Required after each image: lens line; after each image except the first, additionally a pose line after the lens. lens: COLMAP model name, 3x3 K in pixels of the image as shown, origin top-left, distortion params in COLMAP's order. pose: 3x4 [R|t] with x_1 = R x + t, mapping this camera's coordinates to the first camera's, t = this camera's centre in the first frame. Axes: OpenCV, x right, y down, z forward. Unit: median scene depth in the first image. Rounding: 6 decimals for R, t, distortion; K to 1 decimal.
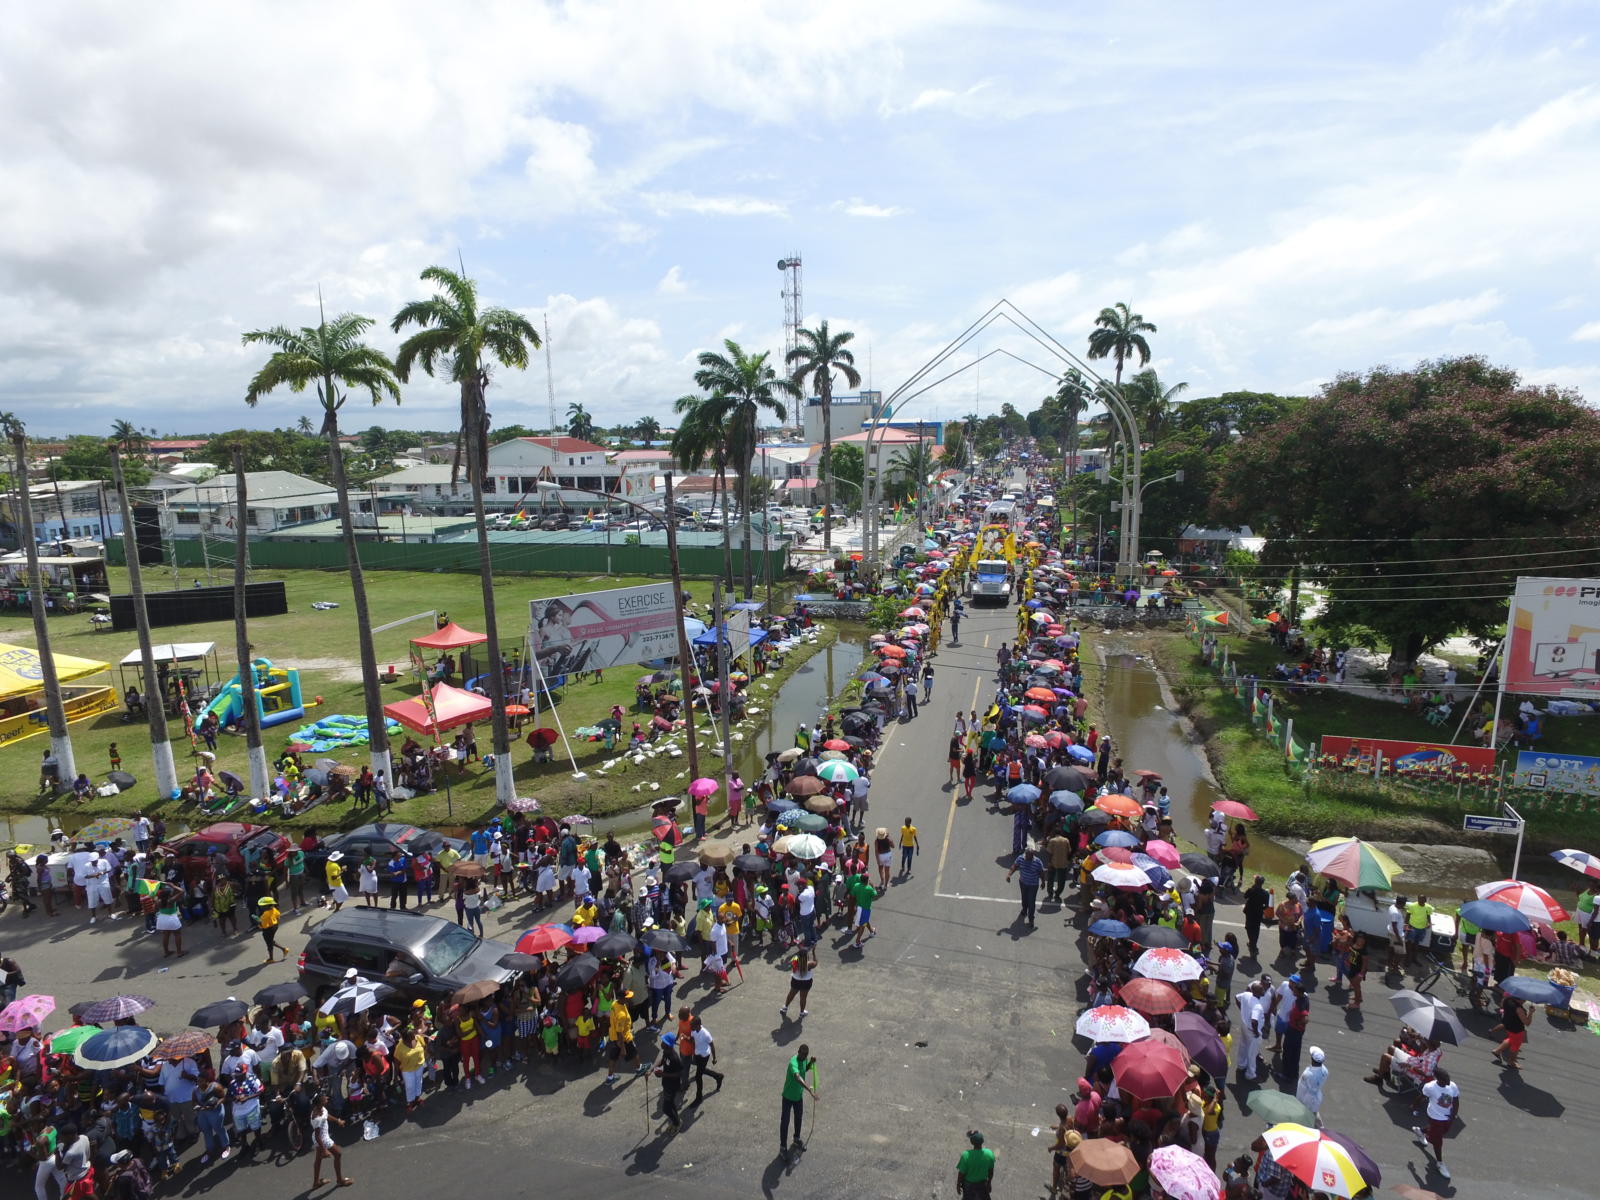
lens RADIAL K [[835.1, 0, 800.0], [0, 835.1, 600.0], [0, 0, 1]] dist [-0.001365, -0.000489]
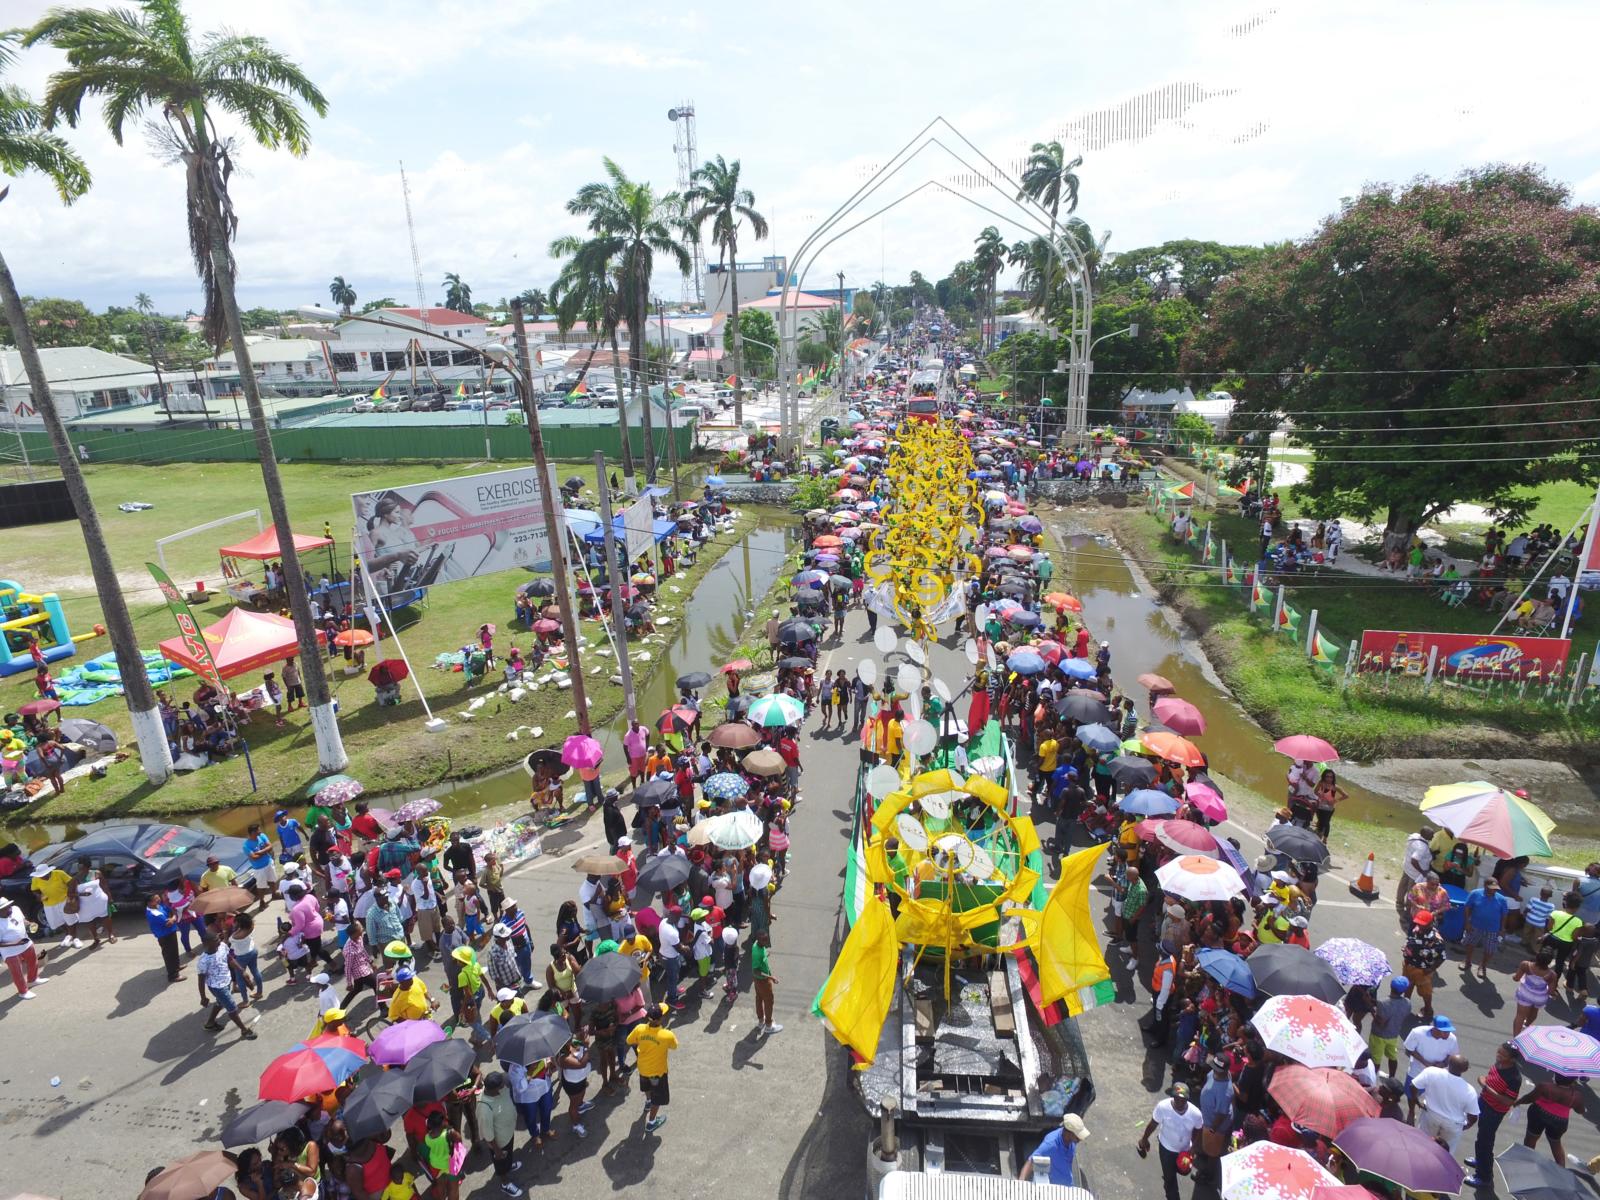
lens RADIAL K [[835.1, 0, 800.0], [0, 835.1, 600.0], [0, 0, 1]] dist [-0.001365, -0.000489]
pose [[0.993743, -0.043765, 0.102758, -0.003329], [0.028985, 0.989564, 0.141152, 0.000368], [-0.107863, -0.137290, 0.984641, 0.121560]]
